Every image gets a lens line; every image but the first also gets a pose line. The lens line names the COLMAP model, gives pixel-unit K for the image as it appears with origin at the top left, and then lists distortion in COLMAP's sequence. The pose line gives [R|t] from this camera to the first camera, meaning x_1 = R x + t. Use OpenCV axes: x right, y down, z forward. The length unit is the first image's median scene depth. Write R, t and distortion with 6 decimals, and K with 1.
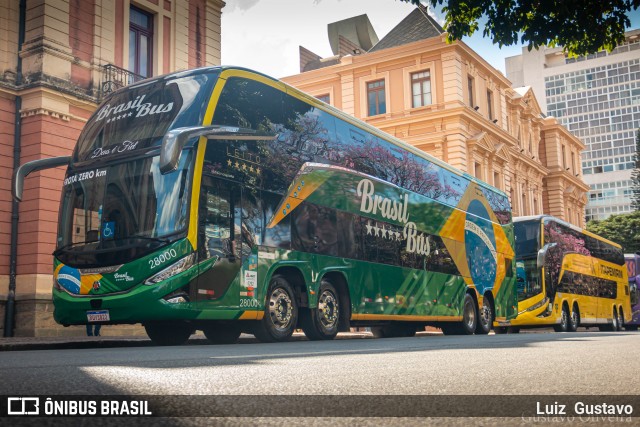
lens RADIAL K [[745.0, 0, 320.0], [0, 745.0, 213.5], [0, 0, 1]] dist [-0.019748, -0.009399]
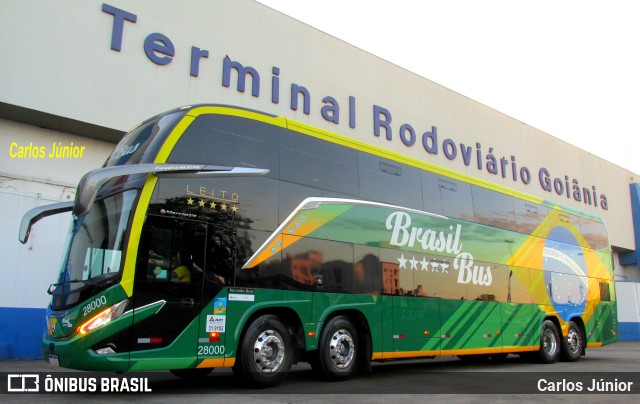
lens RADIAL K [[532.9, 0, 320.0], [0, 532.9, 202.0], [0, 0, 1]] dist [-0.006760, -0.005053]
pose [[0.949129, -0.030171, -0.313437, 0.186782], [0.012200, 0.998175, -0.059141, -0.018564], [0.314650, 0.052309, 0.947765, 0.296471]]
